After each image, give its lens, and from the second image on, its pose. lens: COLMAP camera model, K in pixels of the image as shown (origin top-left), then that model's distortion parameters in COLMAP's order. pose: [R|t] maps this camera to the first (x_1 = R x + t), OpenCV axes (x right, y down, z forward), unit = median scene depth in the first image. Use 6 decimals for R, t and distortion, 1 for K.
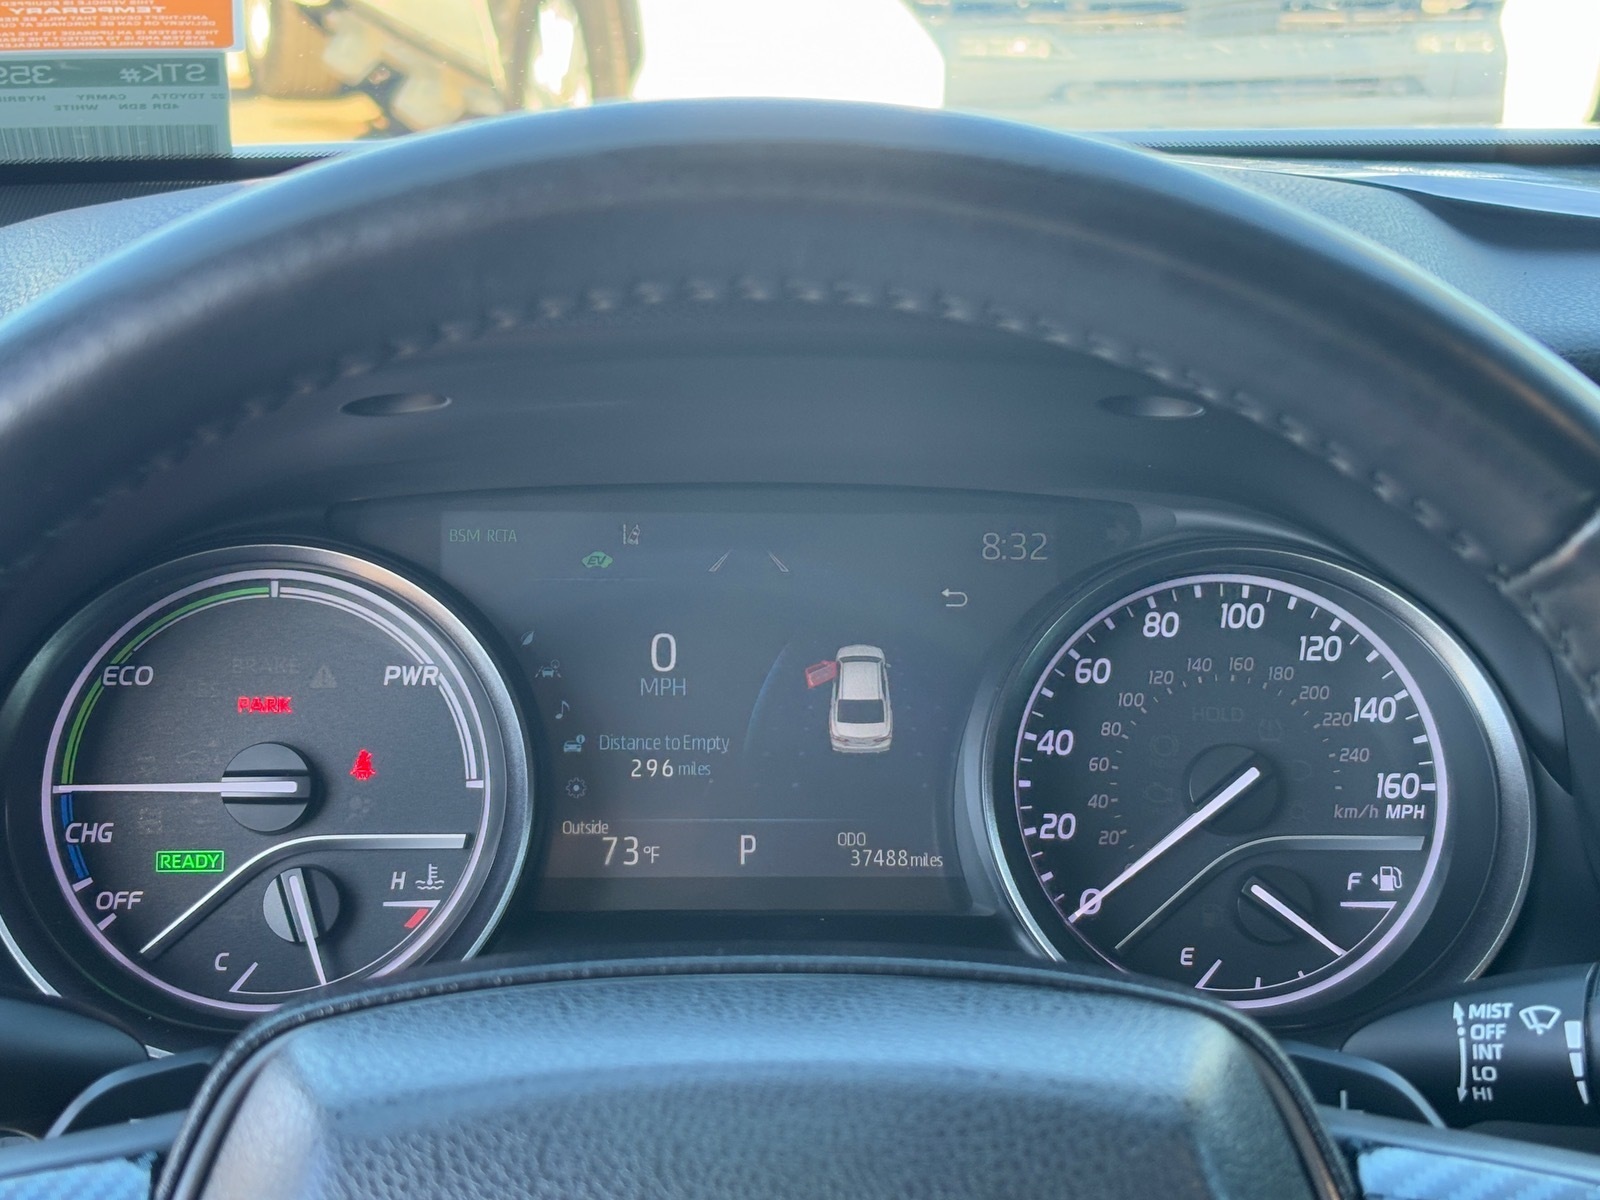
lens RADIAL K [[2768.6, 0, 782.6], [0, 2768.6, 534.7], [0, 0, 1]] dist [0.128710, 0.000000]
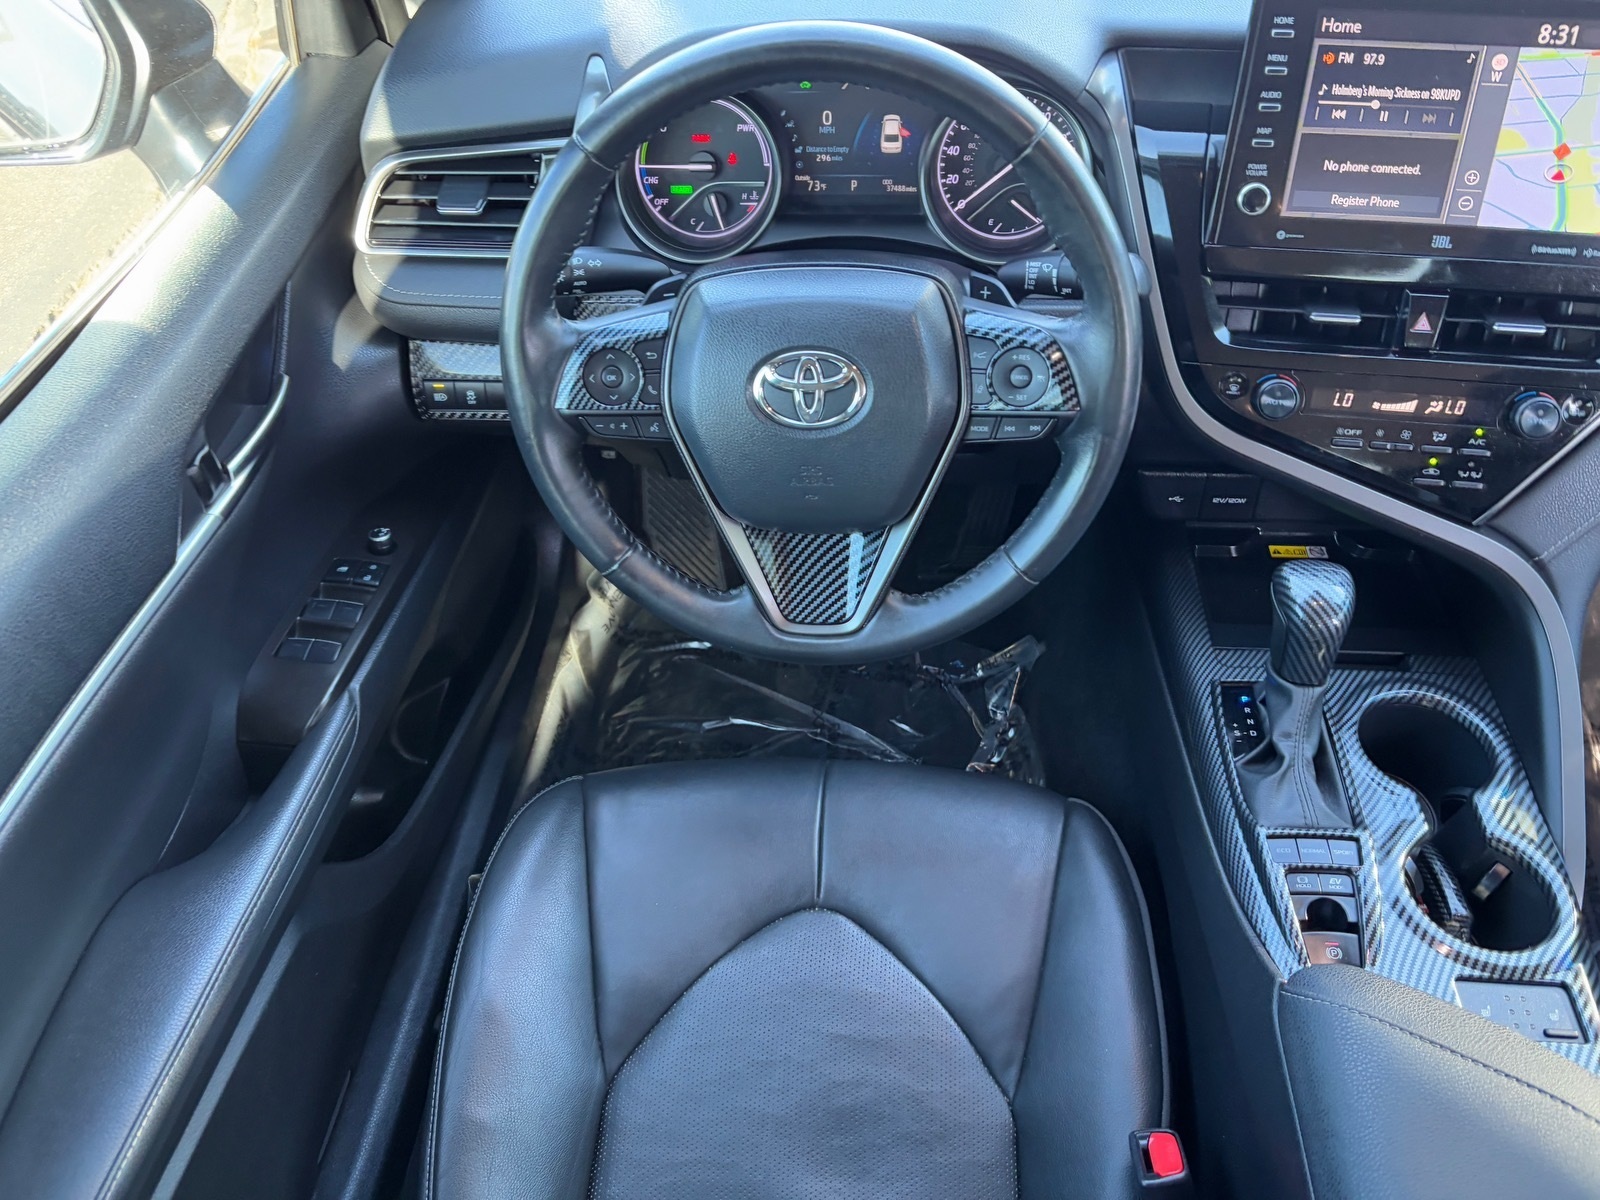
lens RADIAL K [[1222.6, 0, 807.4], [0, 1222.6, 612.5], [0, 0, 1]] dist [0.041888, -0.056917]
pose [[0.990398, 0.052439, -0.127911, 0.139026], [0.022687, 0.851063, 0.524573, -0.206353], [0.136368, -0.522438, 0.841702, -0.433531]]
